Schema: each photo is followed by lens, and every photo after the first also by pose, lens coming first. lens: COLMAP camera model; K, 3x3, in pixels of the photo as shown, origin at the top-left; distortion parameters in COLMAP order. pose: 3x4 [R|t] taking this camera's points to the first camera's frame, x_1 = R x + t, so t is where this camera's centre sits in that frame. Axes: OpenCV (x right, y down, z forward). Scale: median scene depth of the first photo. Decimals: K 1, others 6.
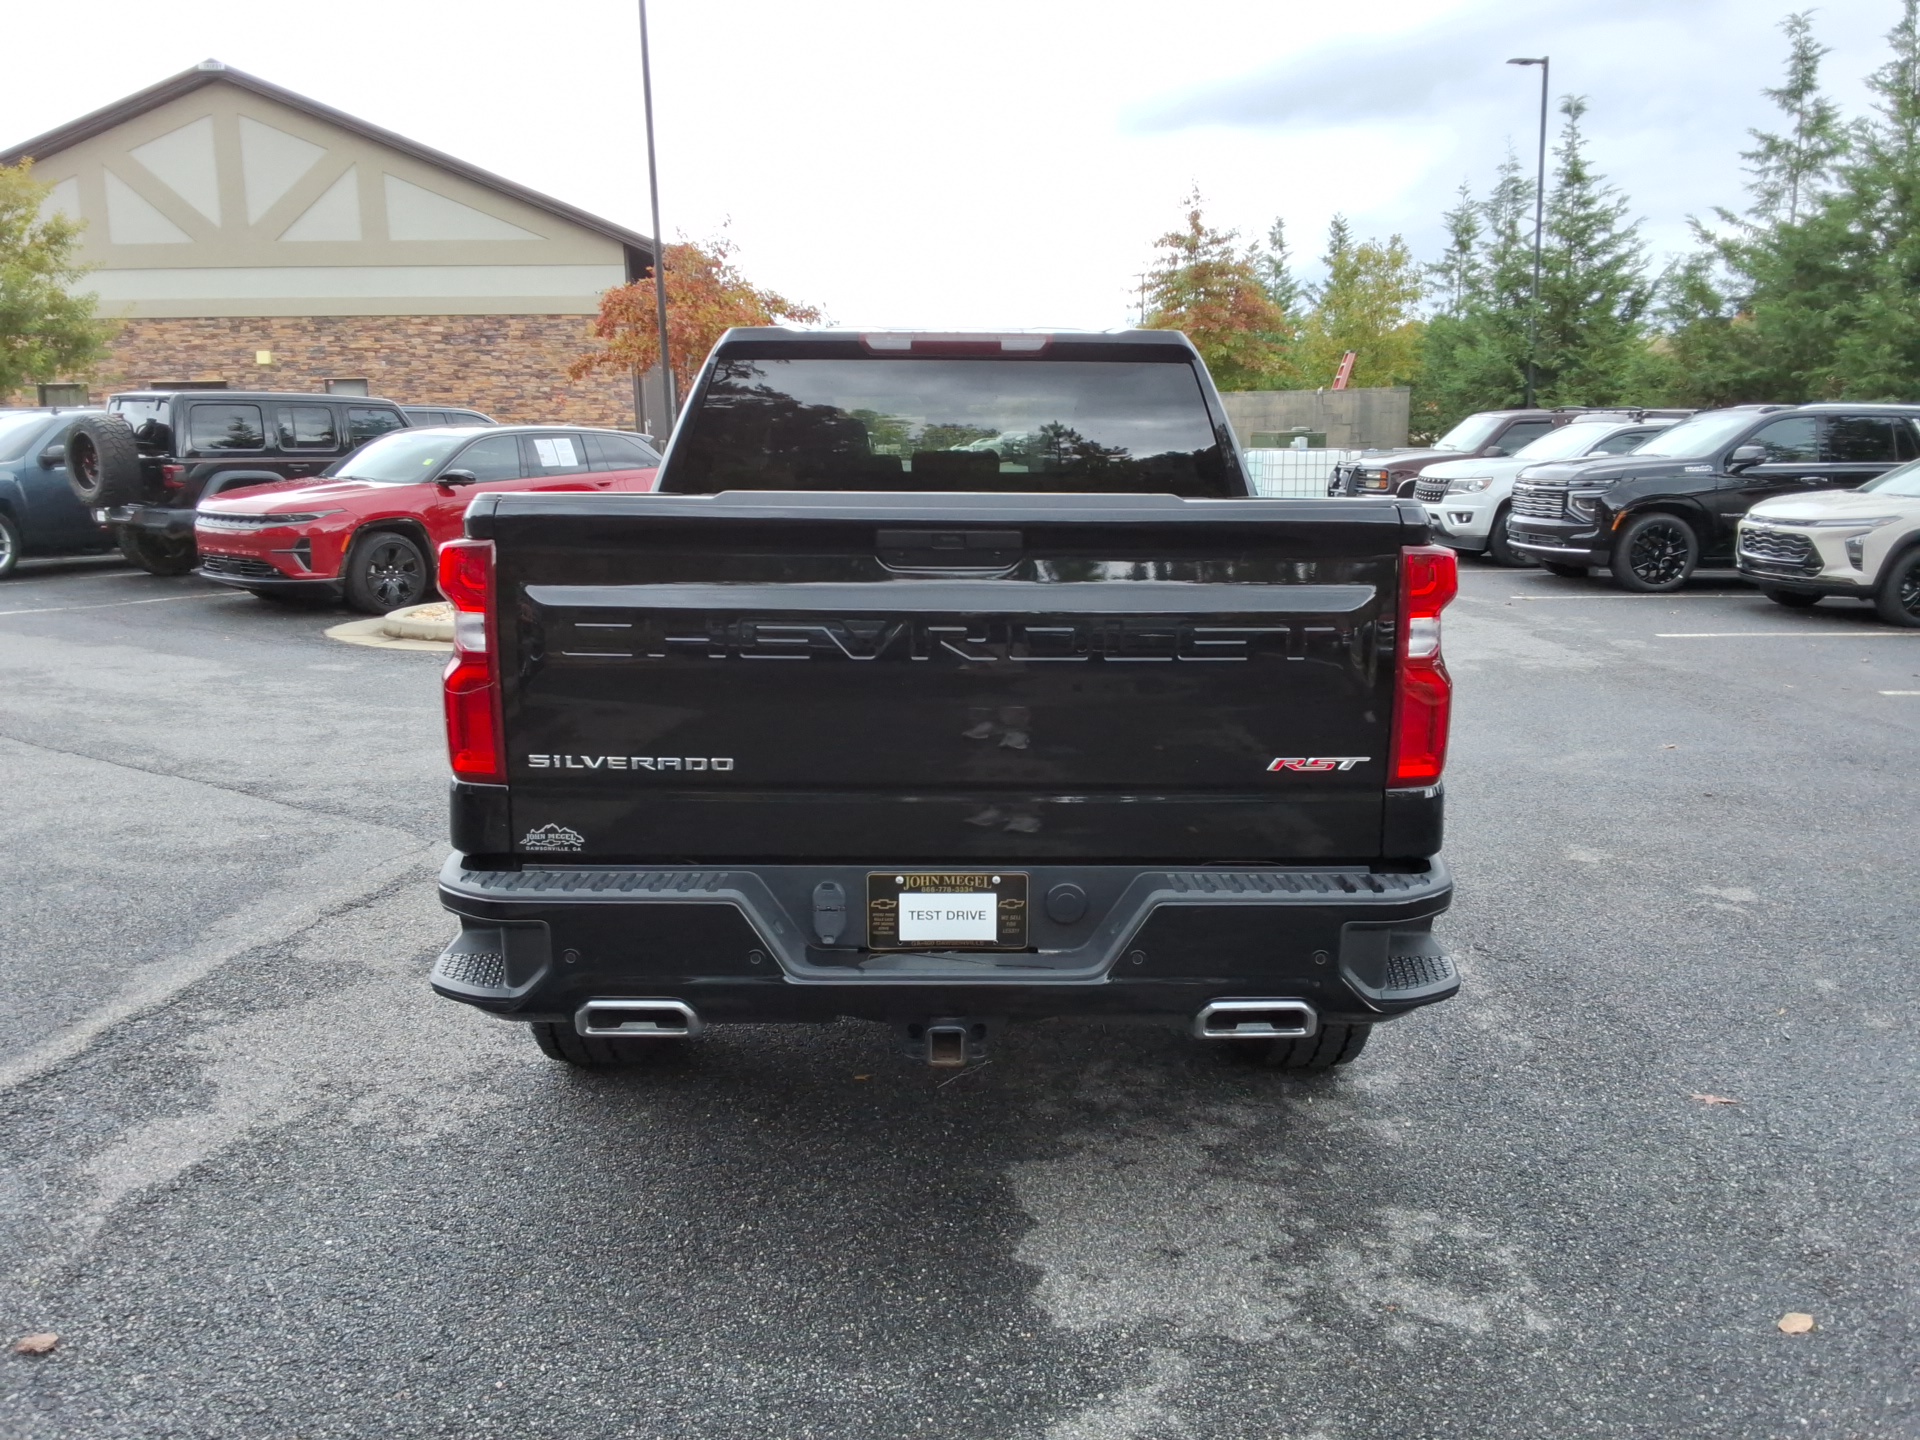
lens RADIAL K [[1520.1, 0, 976.3], [0, 1520.1, 701.9], [0, 0, 1]] dist [0.128846, -0.189104]
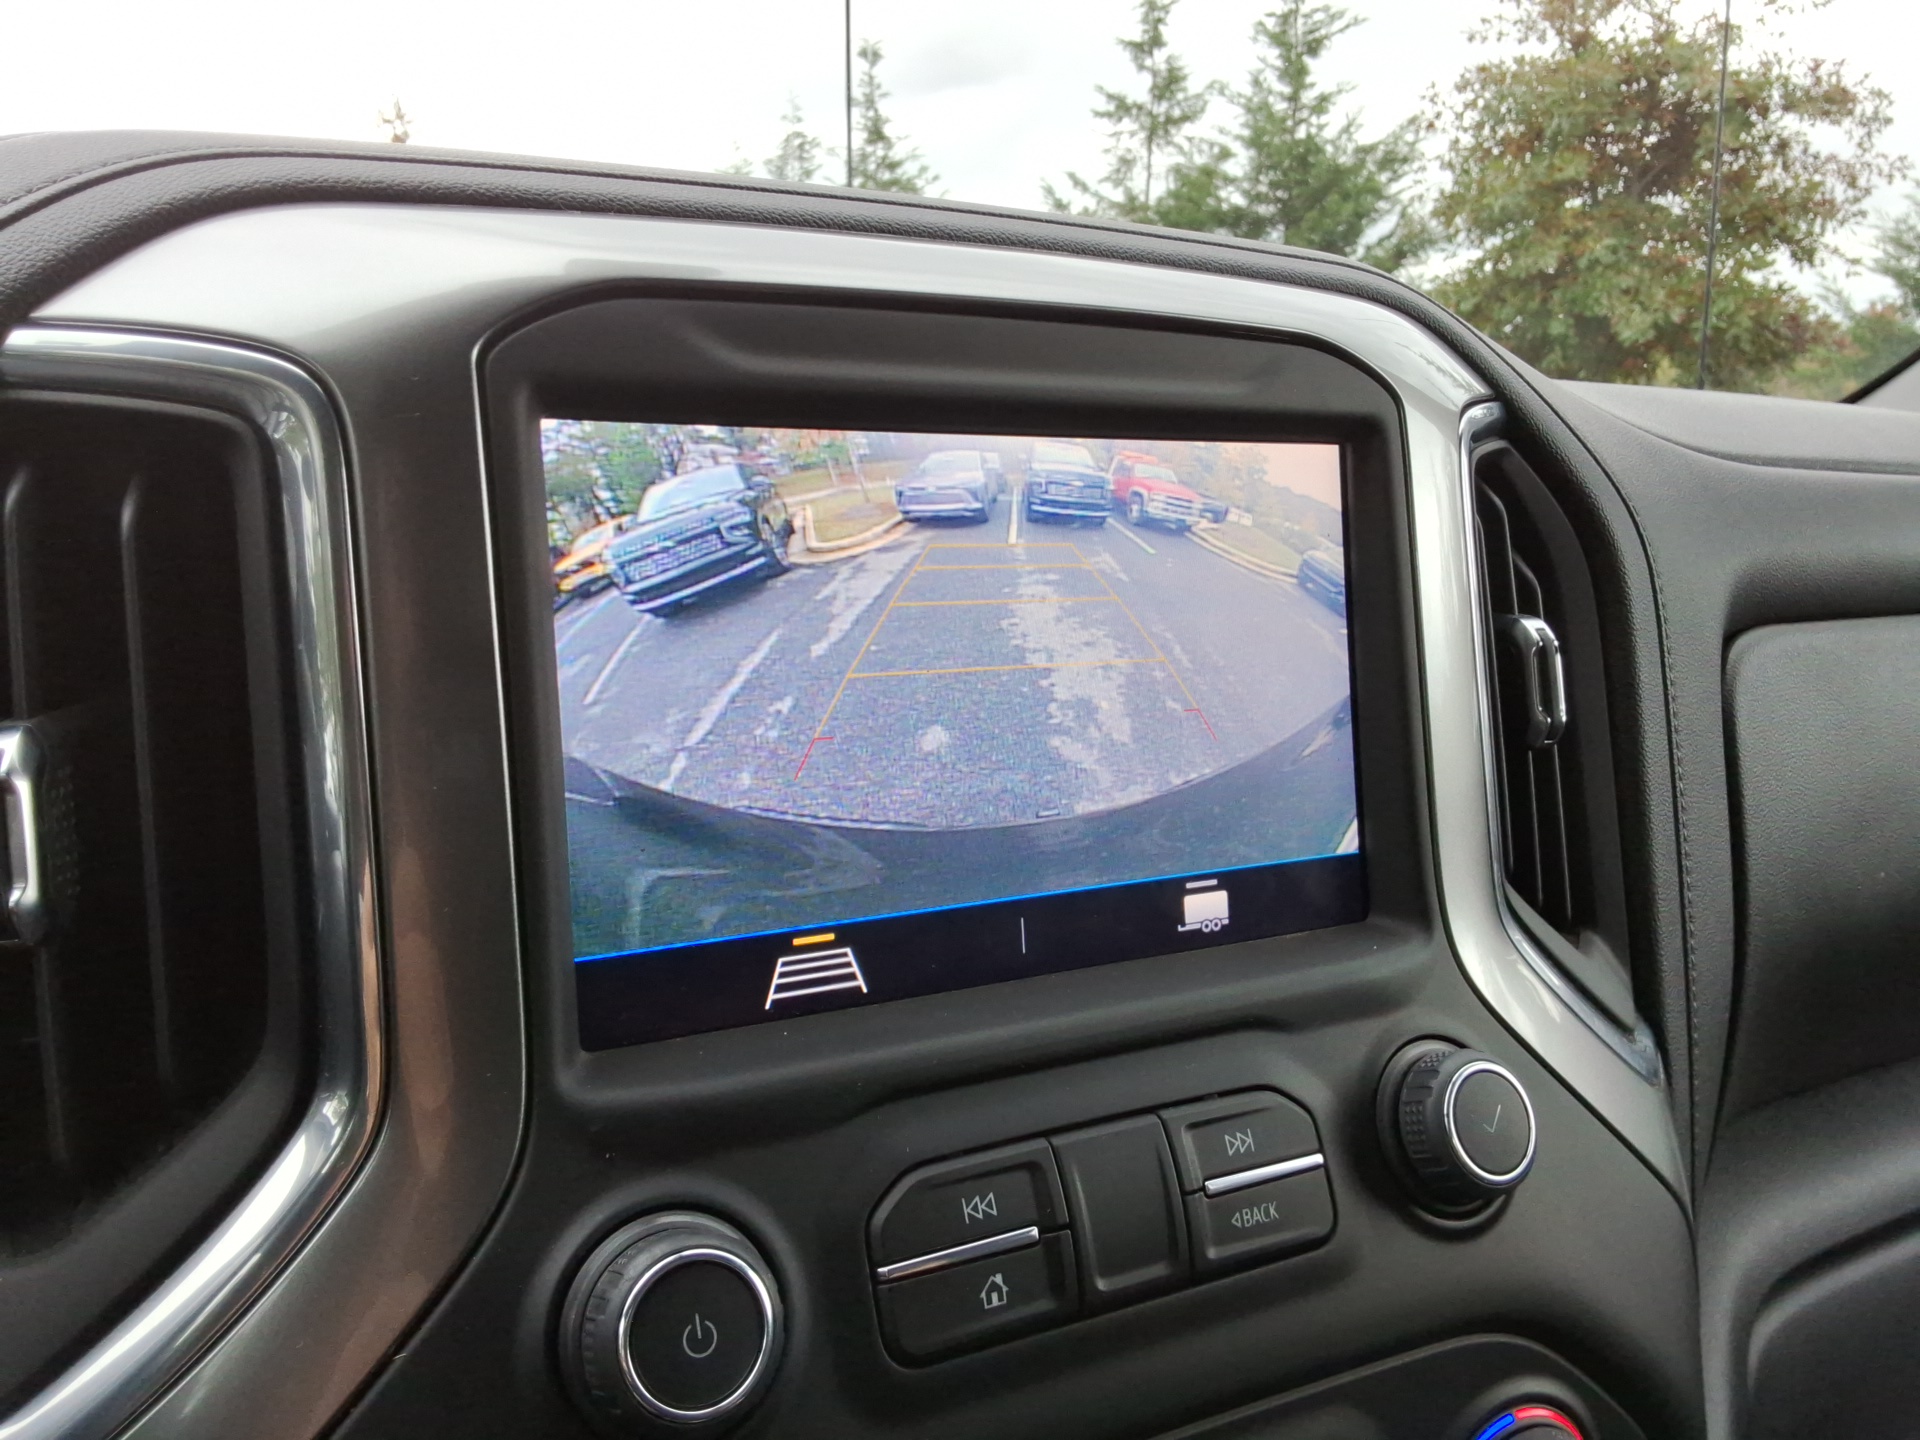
lens RADIAL K [[1558.2, 0, 969.8], [0, 1558.2, 700.9], [0, 0, 1]] dist [0.112251, -0.185783]
pose [[0.875098, -0.060988, 0.480087, -0.016162], [0.062380, 0.997967, 0.013071, -0.038131], [-0.479908, 0.018509, 0.877124, 0.265683]]
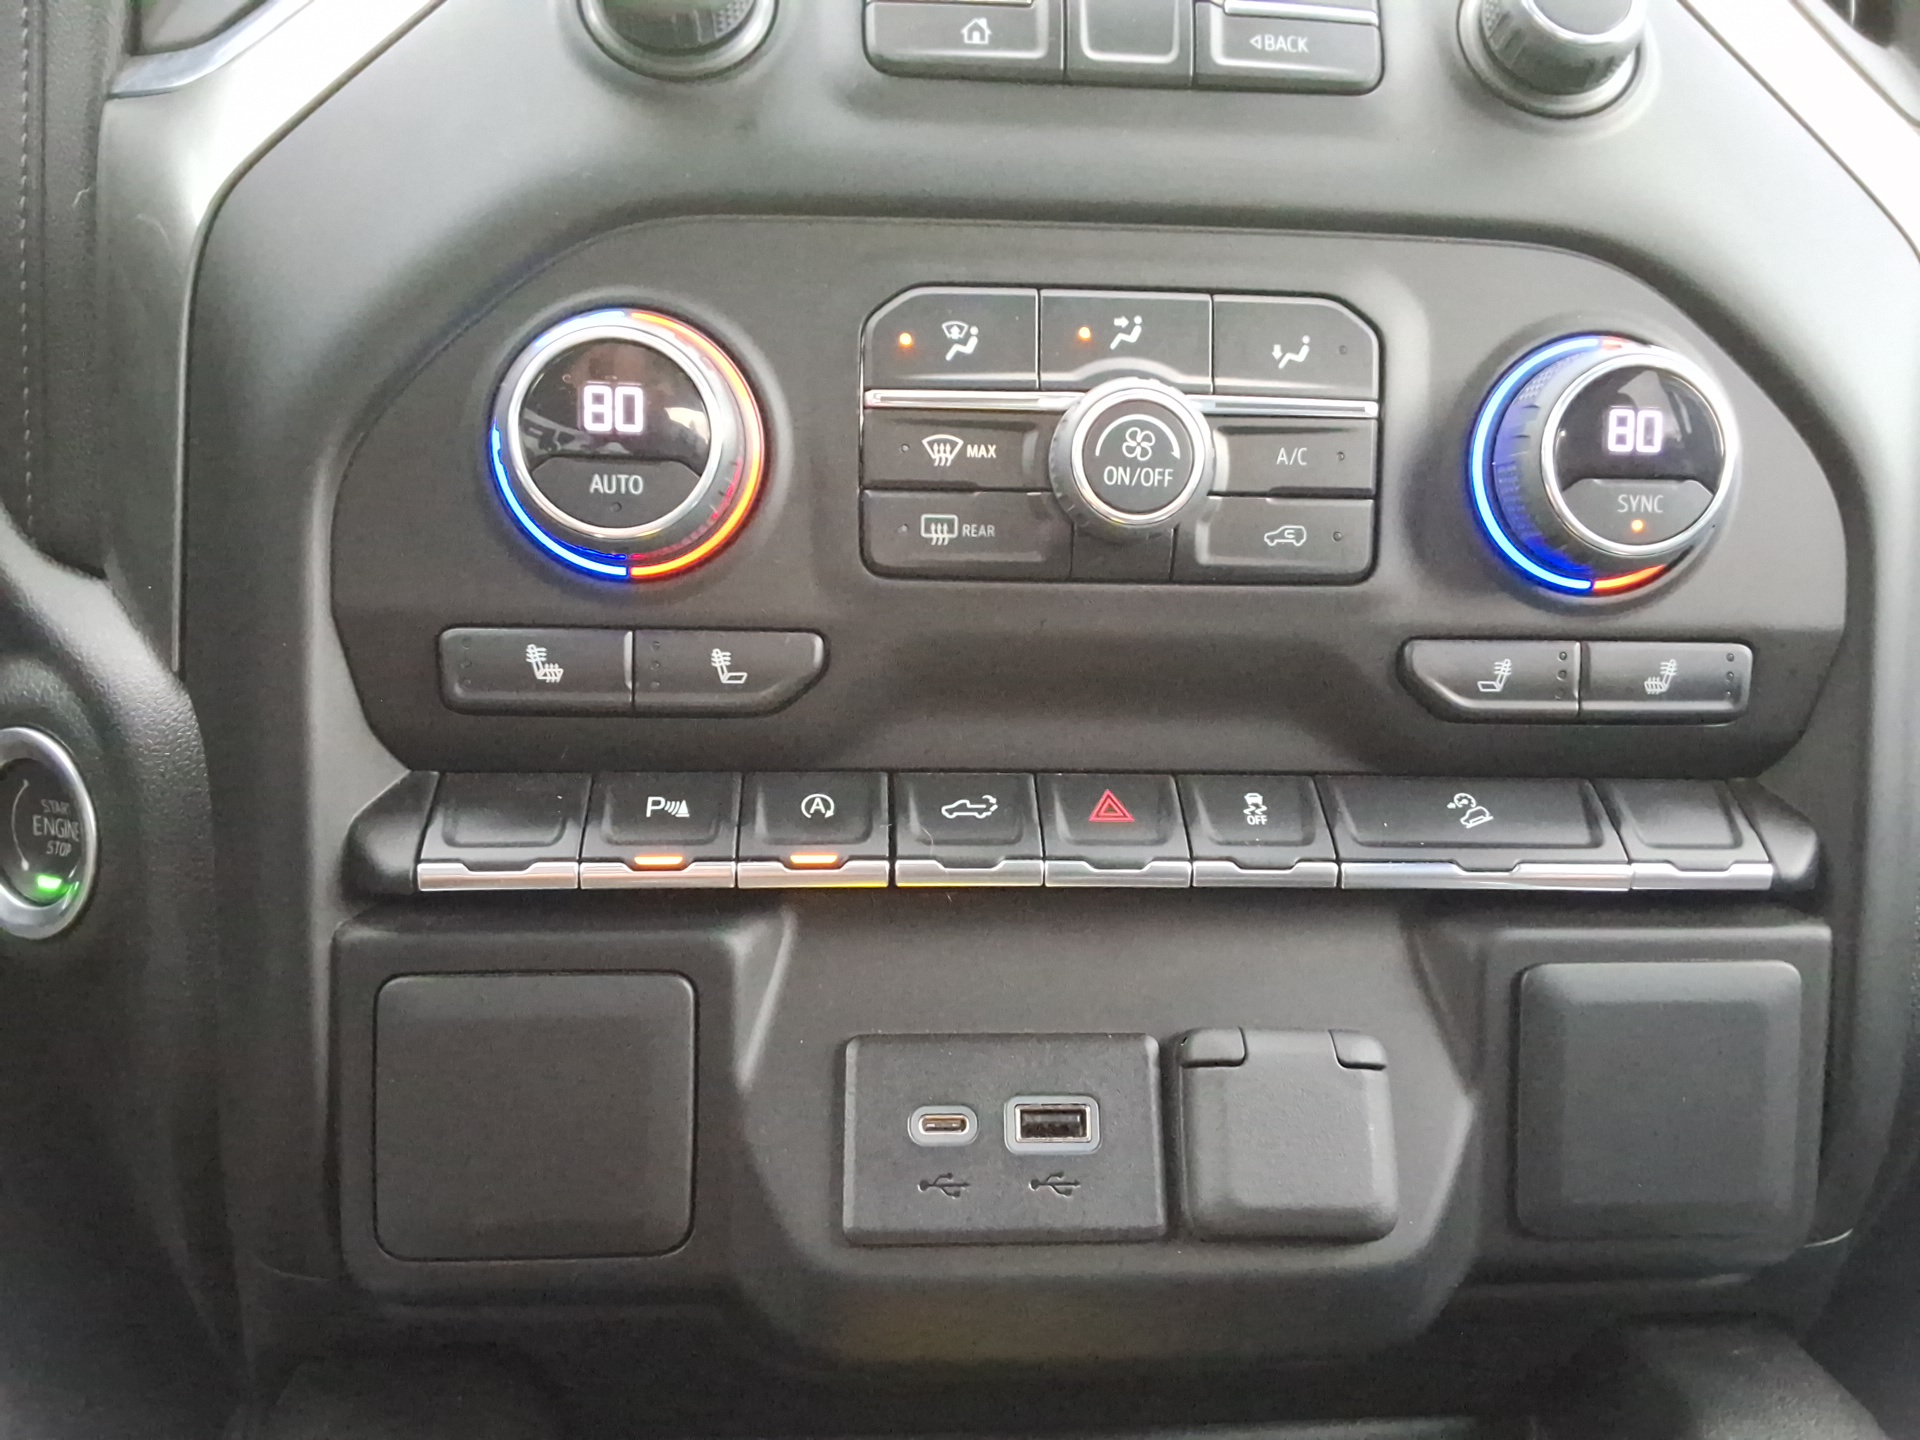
lens RADIAL K [[1520.1, 0, 976.3], [0, 1520.1, 701.9], [0, 0, 1]] dist [0.128846, -0.189104]
pose [[0.996542, 0.005897, 0.082886, -0.012309], [-0.006693, 0.999934, 0.009333, -0.029762], [-0.082825, -0.009855, 0.996515, 0.263839]]
